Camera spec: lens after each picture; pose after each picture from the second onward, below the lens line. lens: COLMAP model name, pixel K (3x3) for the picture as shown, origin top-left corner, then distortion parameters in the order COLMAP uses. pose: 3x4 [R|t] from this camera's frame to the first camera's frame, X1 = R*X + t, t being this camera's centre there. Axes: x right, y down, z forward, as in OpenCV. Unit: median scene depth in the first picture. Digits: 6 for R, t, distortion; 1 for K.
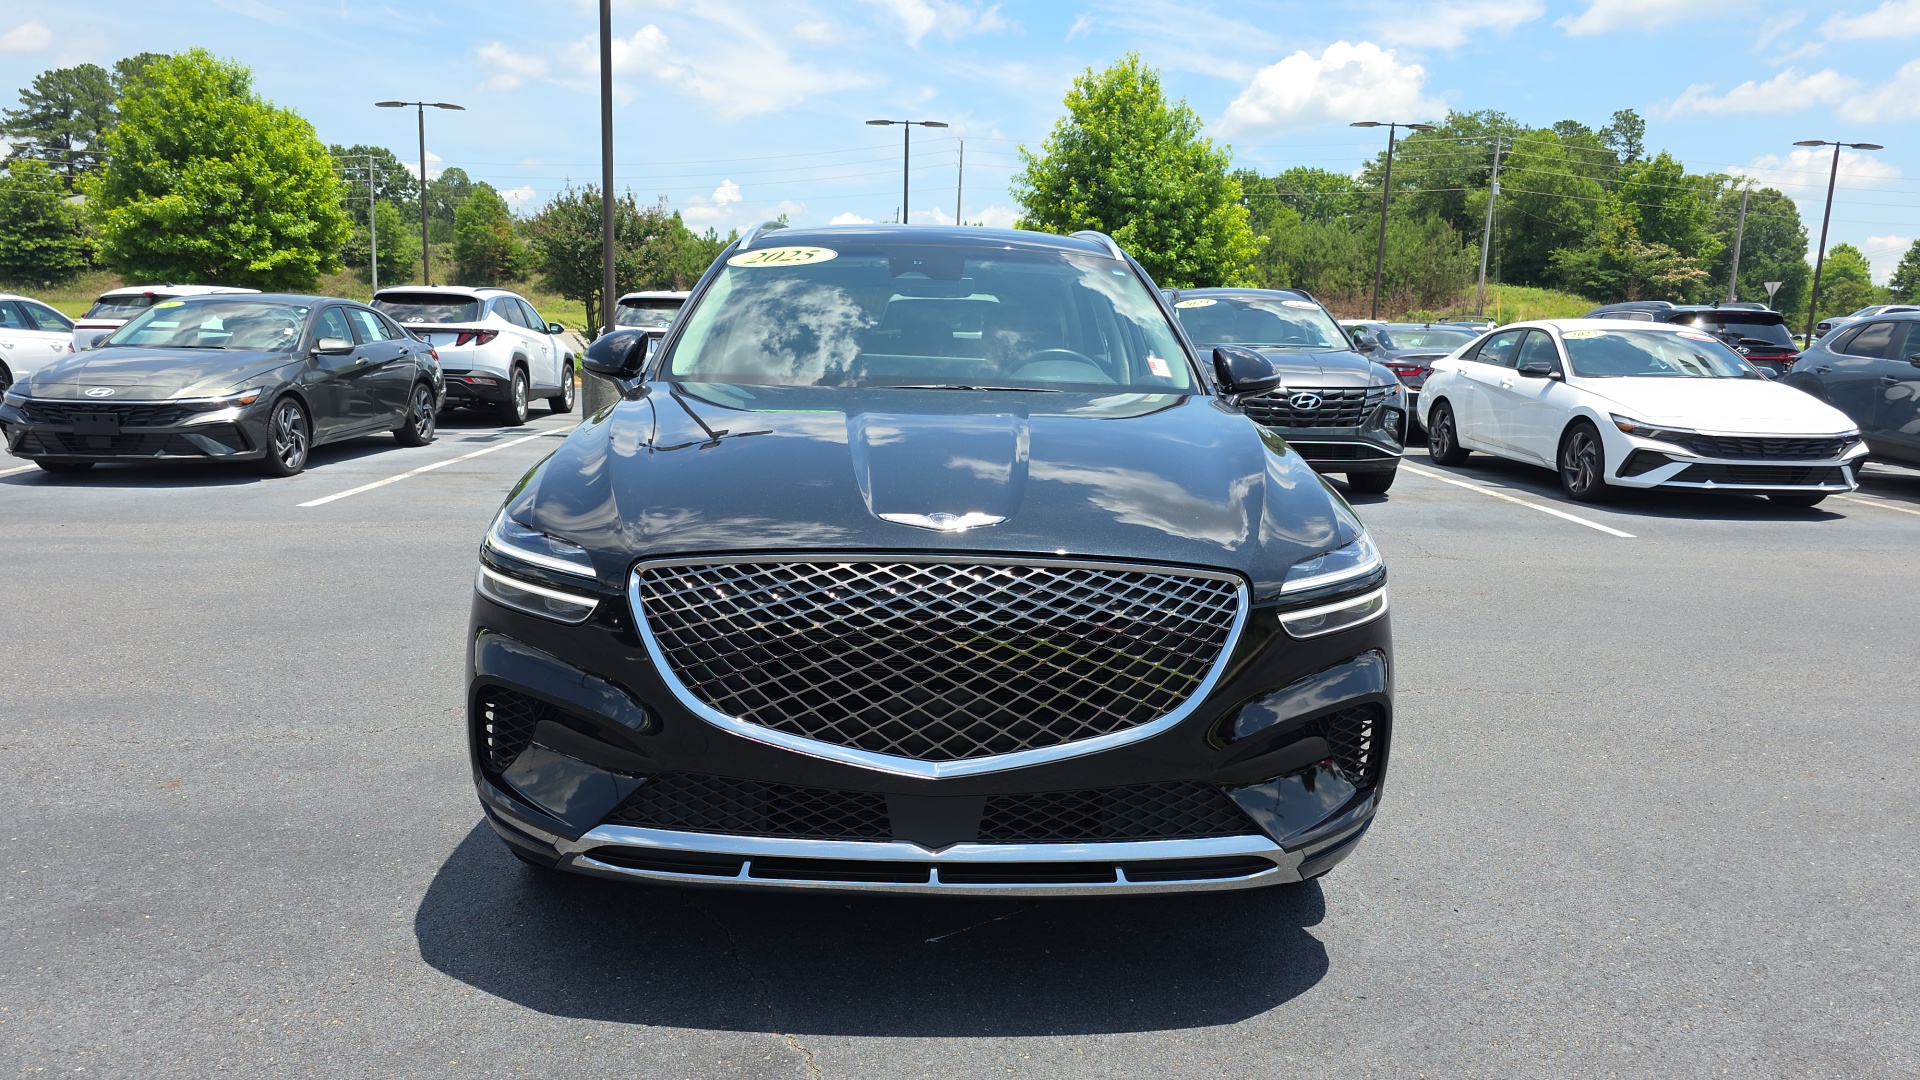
lens RADIAL K [[1305.5, 0, 950.5], [0, 1305.5, 542.8], [0, 0, 1]] dist [0.064264, -0.031321]
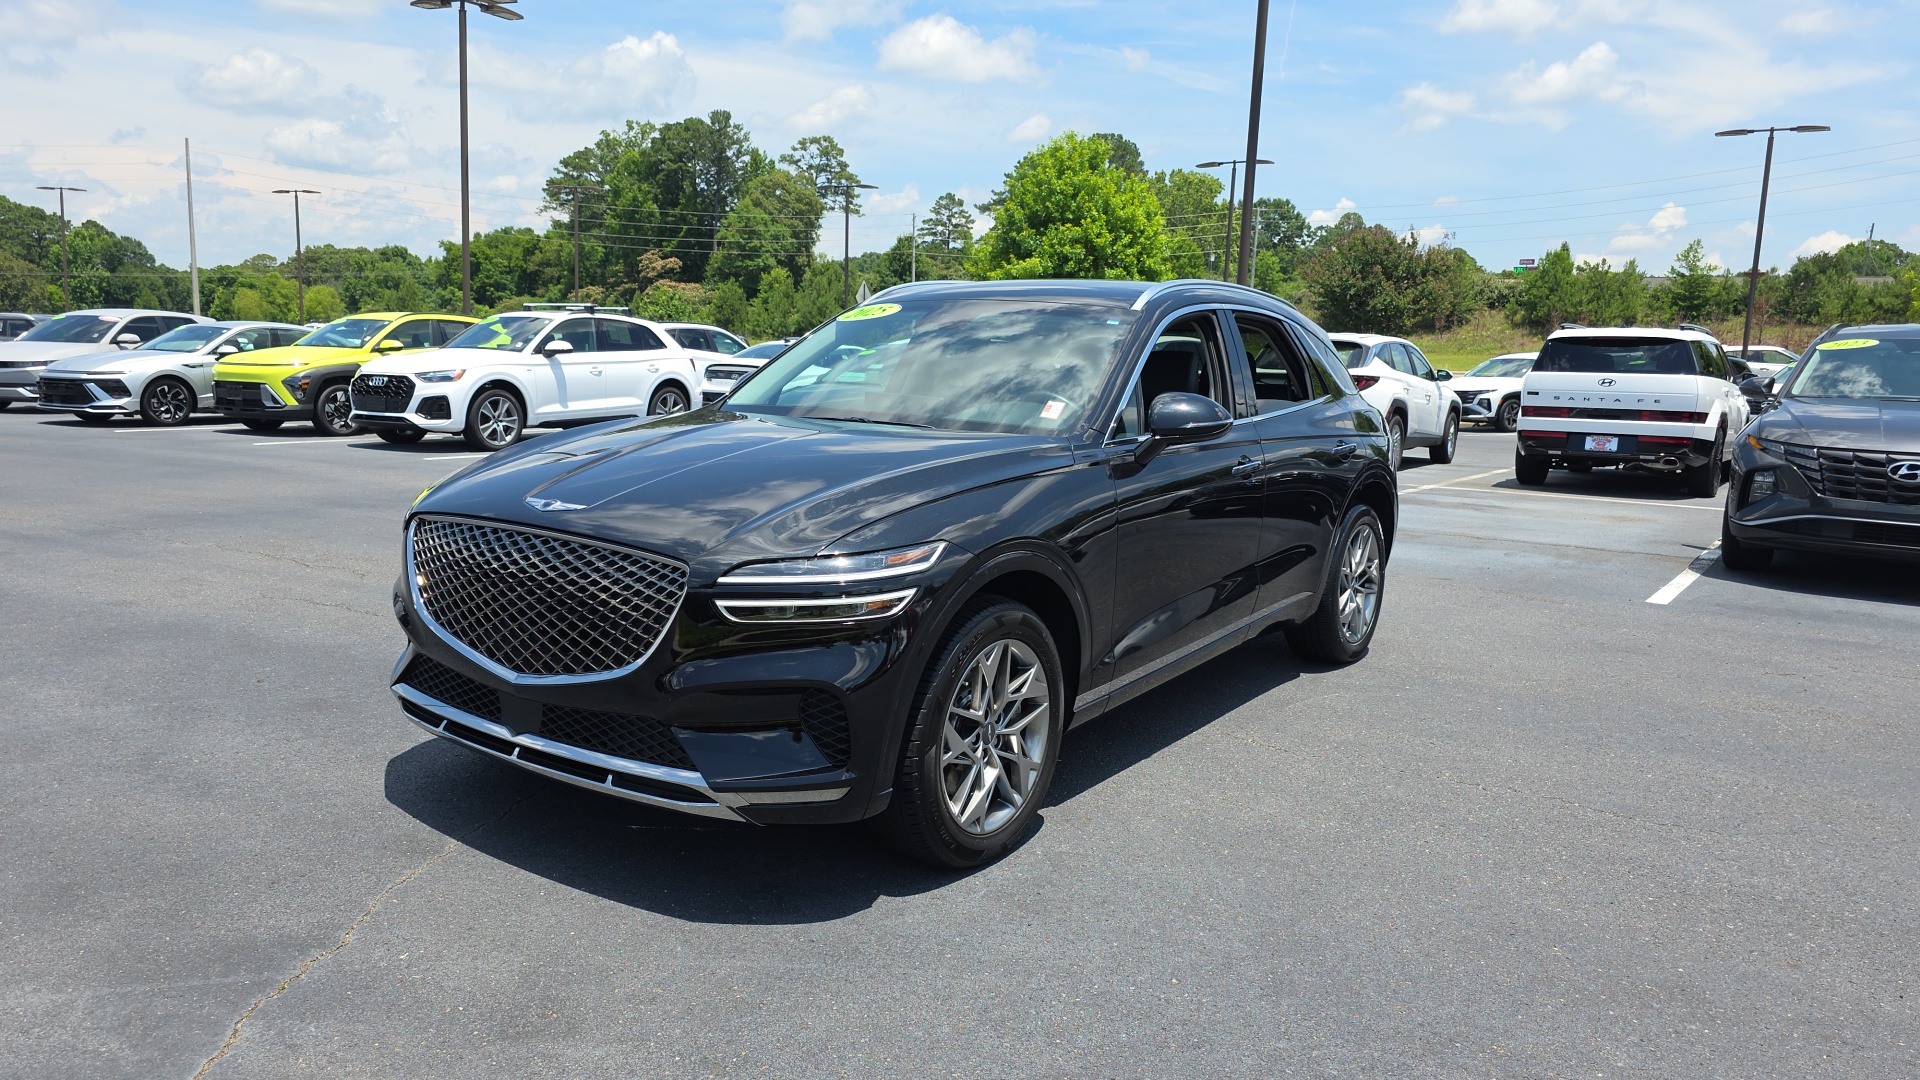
lens RADIAL K [[1393.0, 0, 1001.4], [0, 1393.0, 537.0], [0, 0, 1]] dist [0.002366, 0.001113]
pose [[0.788171, 0.082540, -0.609897, 0.170901], [-0.107779, 0.994164, -0.004738, -0.003800], [0.605946, 0.069468, 0.792467, 0.013462]]
